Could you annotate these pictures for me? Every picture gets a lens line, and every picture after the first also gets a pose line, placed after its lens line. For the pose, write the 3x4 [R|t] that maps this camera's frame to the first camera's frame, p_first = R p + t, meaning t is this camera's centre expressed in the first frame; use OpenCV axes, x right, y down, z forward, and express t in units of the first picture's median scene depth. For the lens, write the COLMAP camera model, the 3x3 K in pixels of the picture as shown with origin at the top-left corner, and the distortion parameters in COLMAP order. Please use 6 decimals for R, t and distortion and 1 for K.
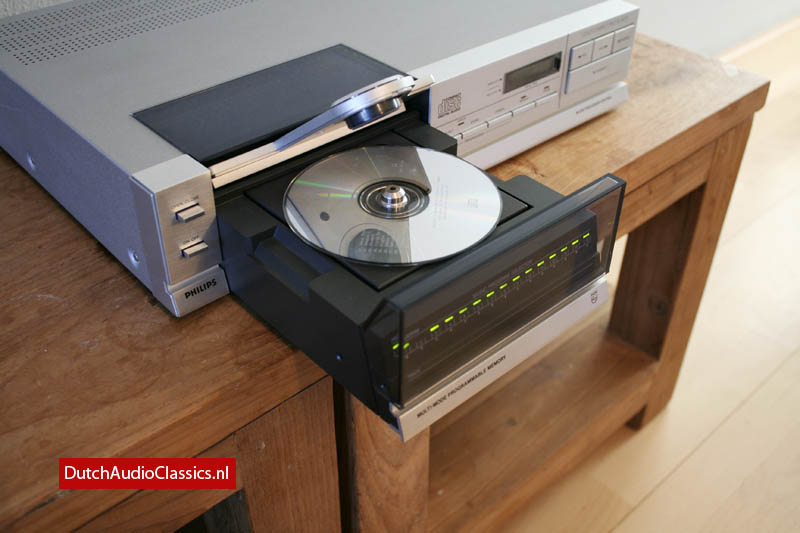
lens RADIAL K [[841.0, 0, 377.2], [0, 841.0, 266.6], [0, 0, 1]] dist [-0.090217, 0.000000]
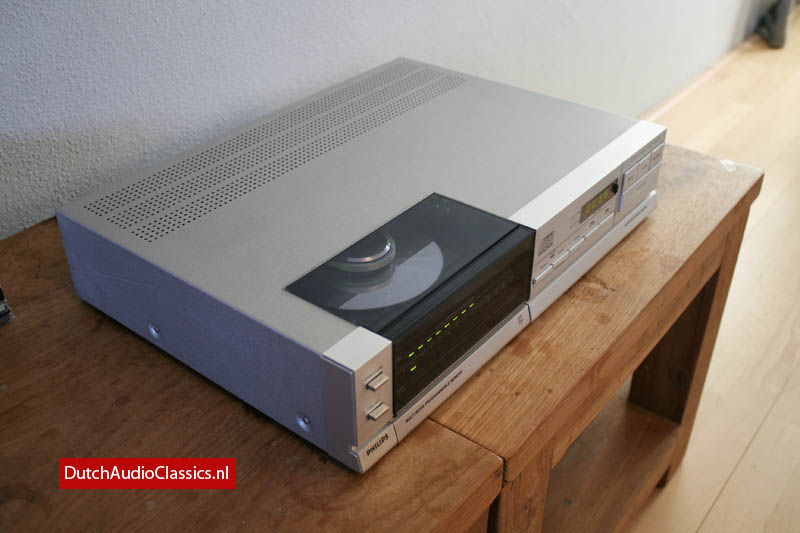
lens RADIAL K [[841.0, 0, 383.9], [0, 841.0, 280.3], [0, 0, 1]] dist [-0.090217, 0.000000]
pose [[0.986983, -0.101514, 0.124736, -0.255394], [0.107331, 0.993385, -0.040816, -0.113807], [-0.119768, 0.053673, 0.991350, -0.076389]]
